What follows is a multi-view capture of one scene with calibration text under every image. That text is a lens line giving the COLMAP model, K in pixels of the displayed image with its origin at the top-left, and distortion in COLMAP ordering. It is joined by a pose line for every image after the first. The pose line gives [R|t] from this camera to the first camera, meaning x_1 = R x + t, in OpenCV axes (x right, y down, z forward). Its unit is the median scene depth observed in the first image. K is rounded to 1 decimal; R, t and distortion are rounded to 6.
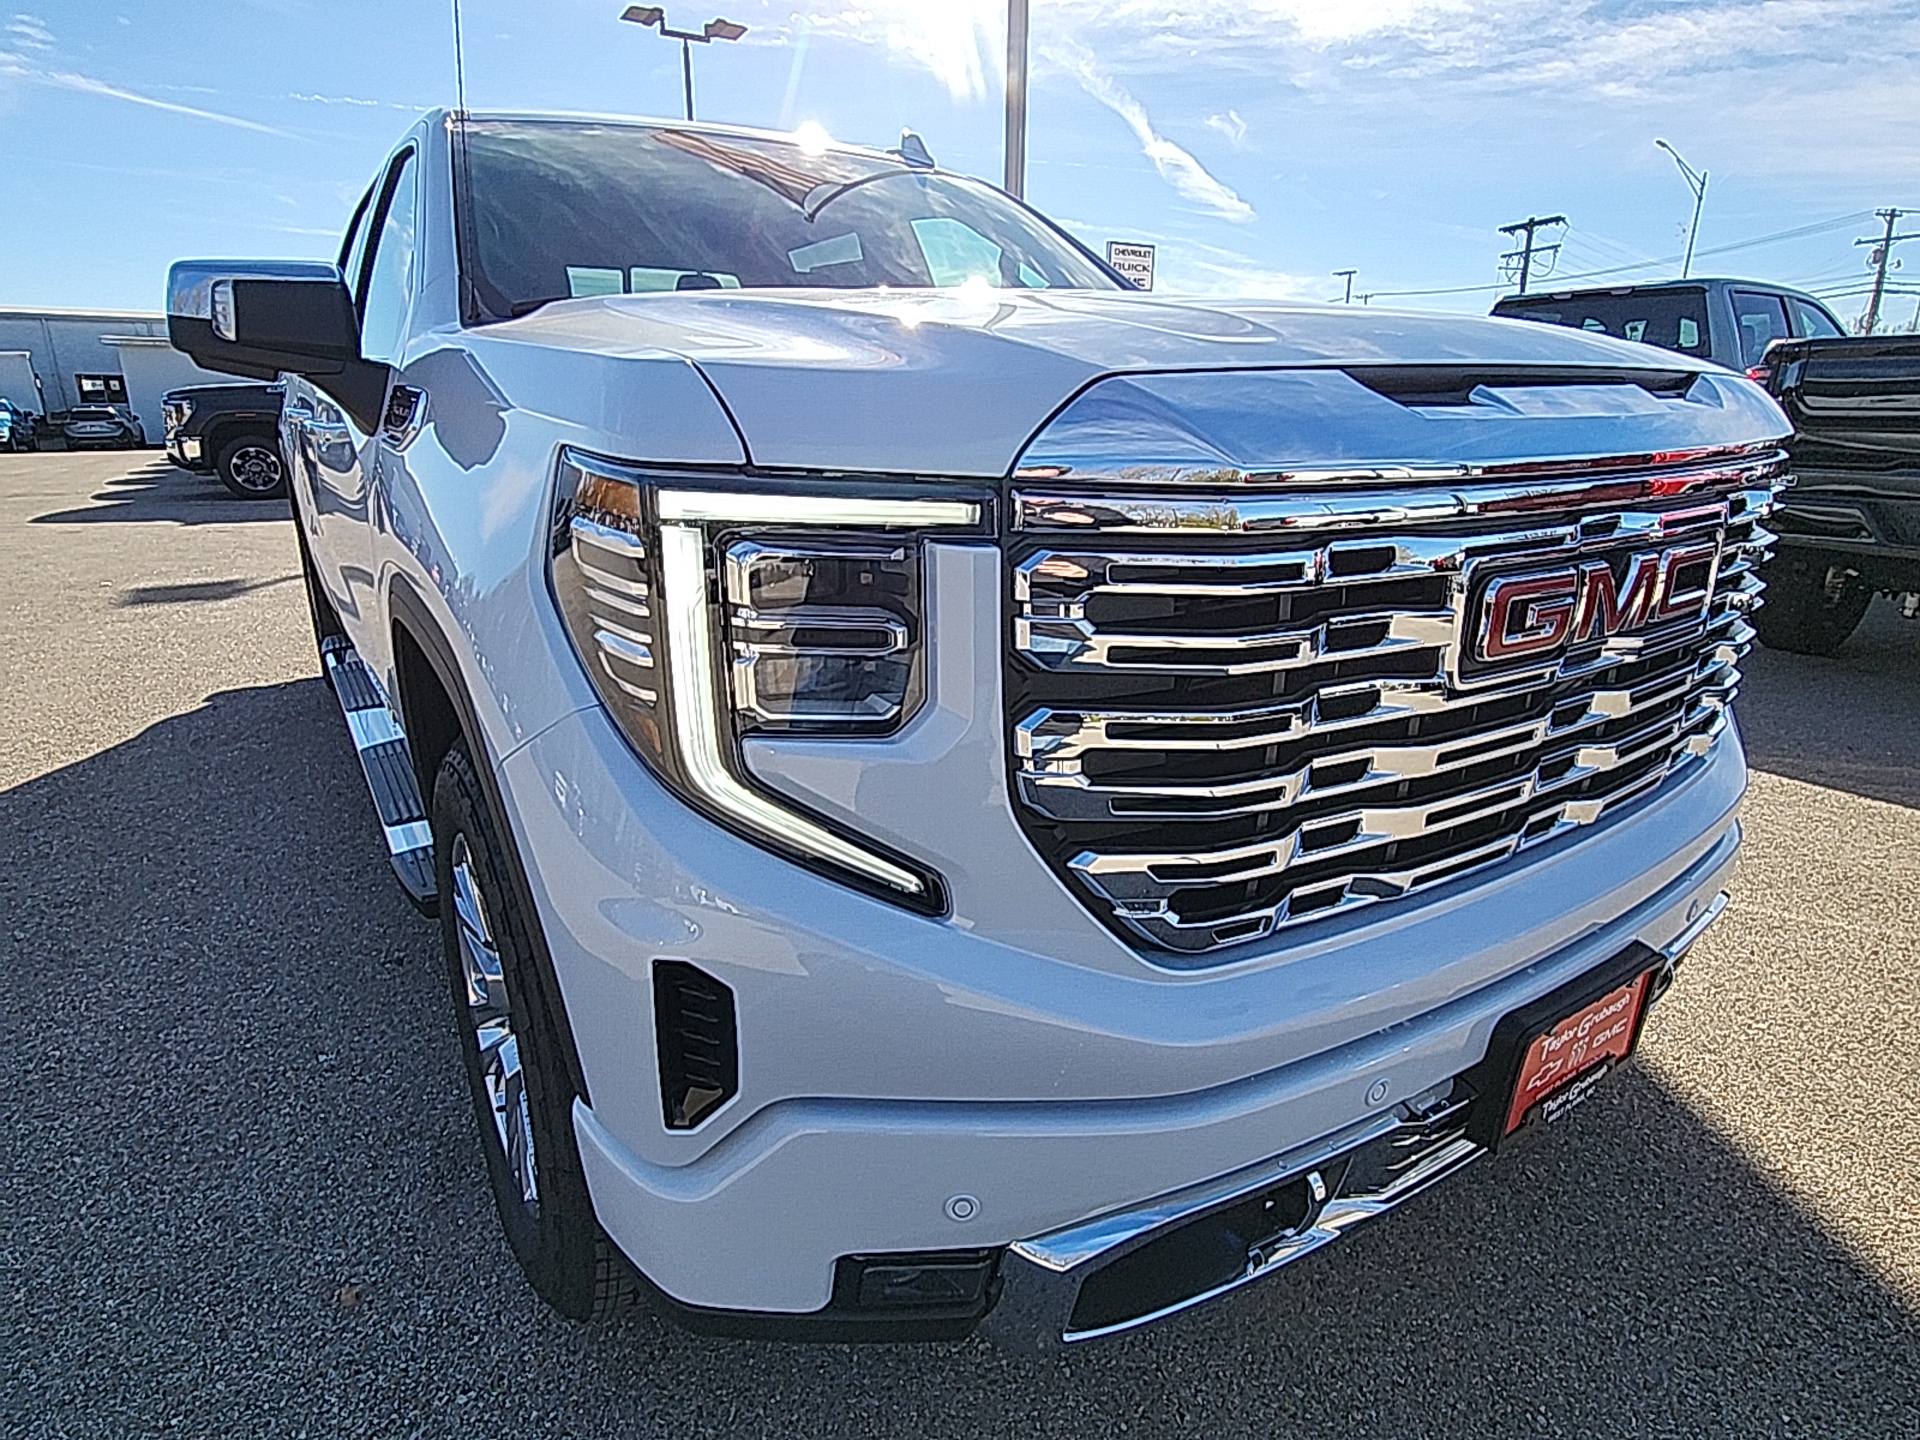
lens RADIAL K [[1039.0, 0, 938.9], [0, 1039.0, 720.2], [0, 0, 1]] dist [0.003945, 0.000129]
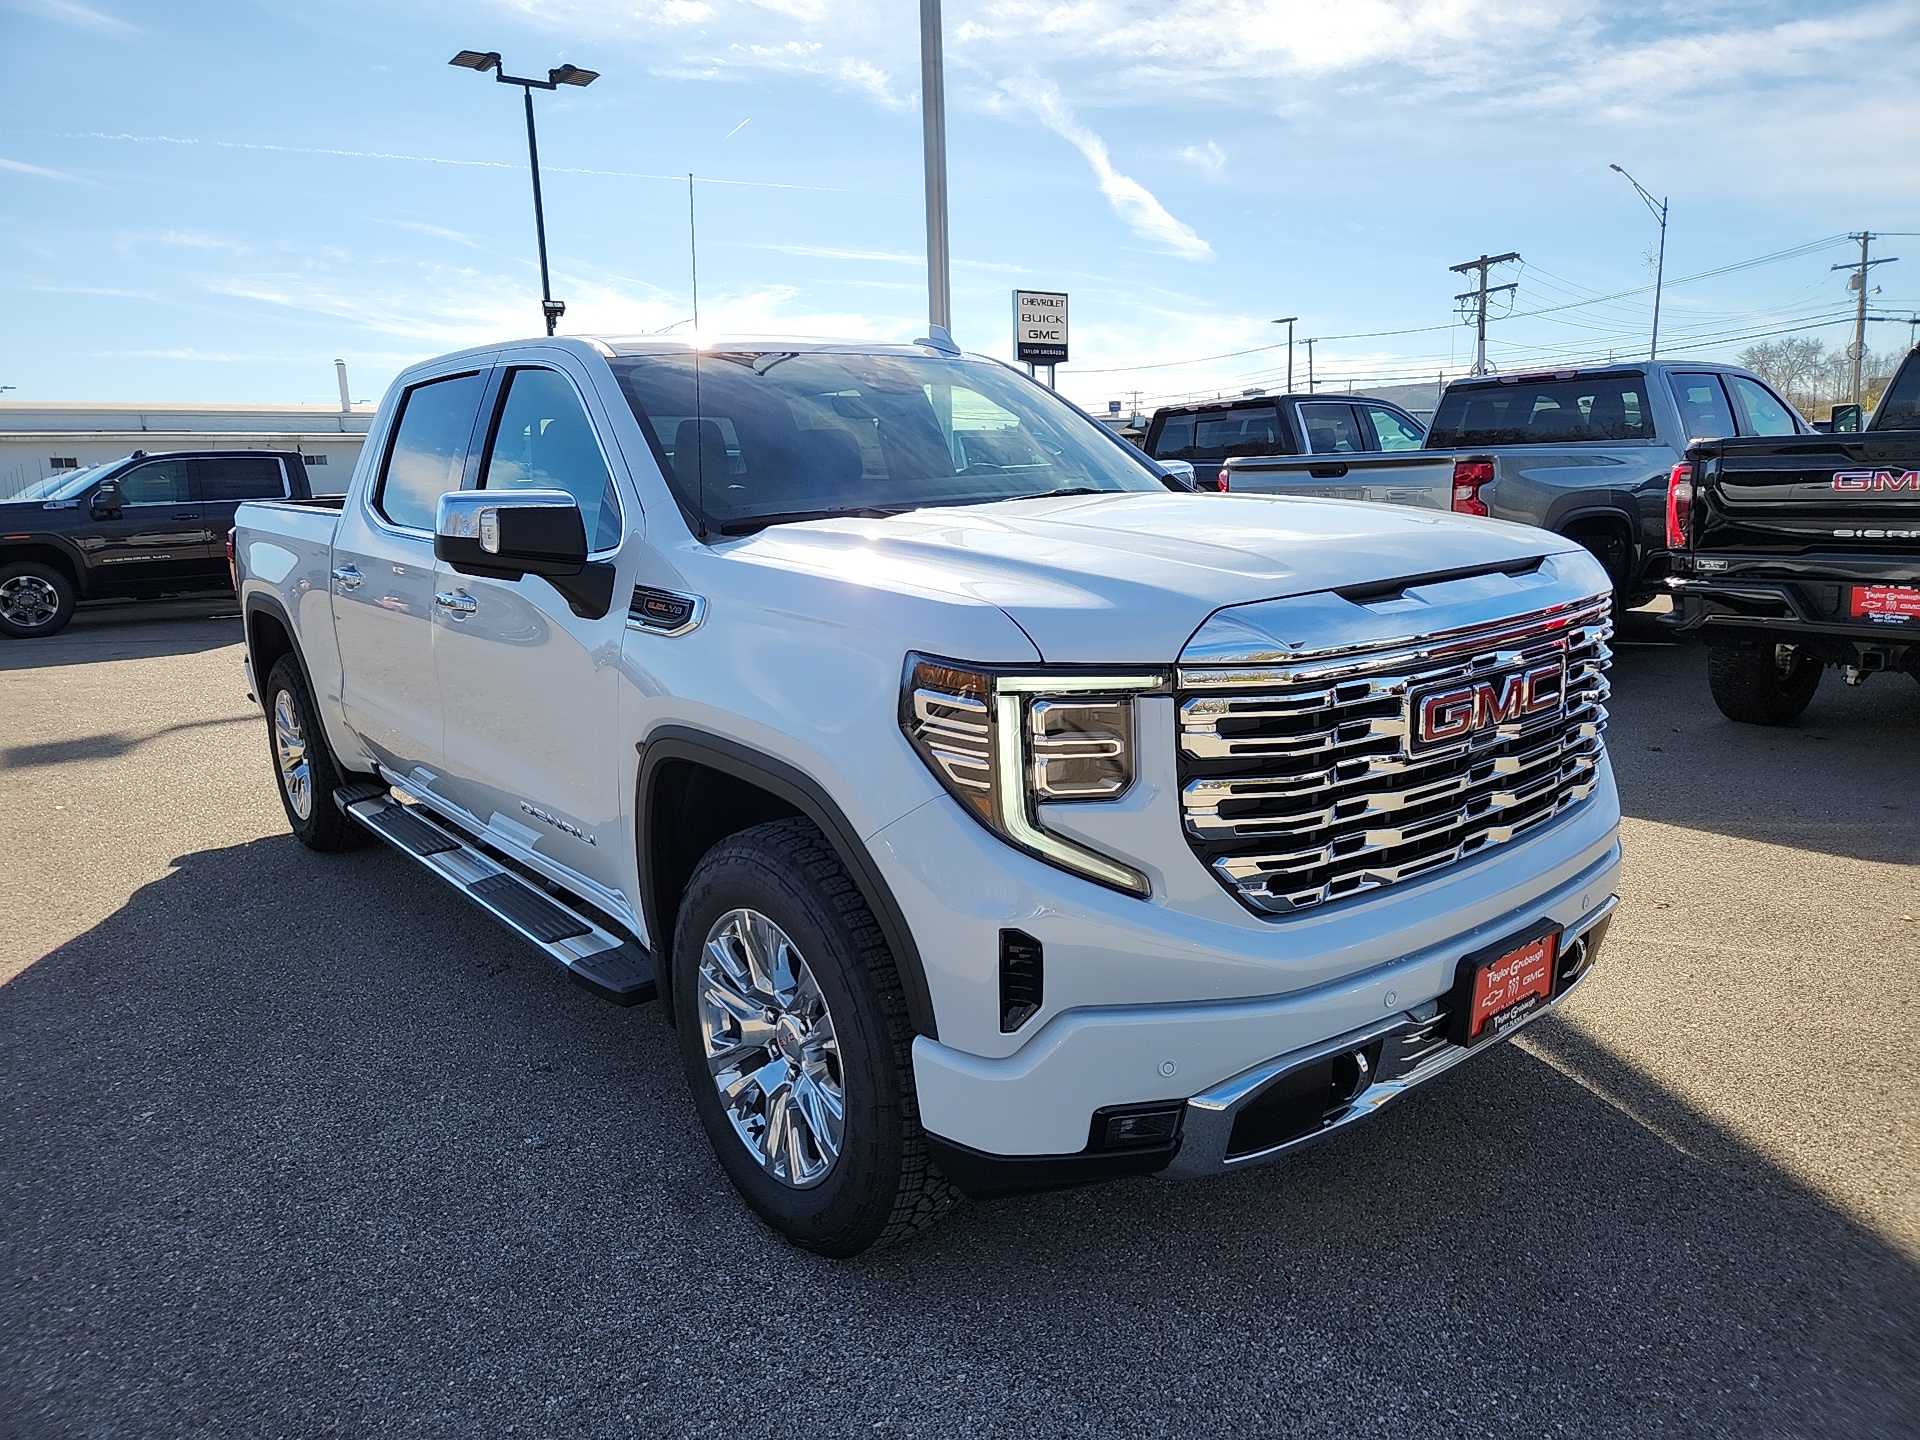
lens RADIAL K [[1281.1, 0, 960.0], [0, 1281.1, 731.1], [0, 0, 1]] dist [0.077168, -0.063933]
pose [[0.993593, -0.054522, 0.098997, -0.471132], [0.064051, 0.993340, -0.095778, 0.082441], [-0.093116, 0.101506, 0.990468, -1.091002]]
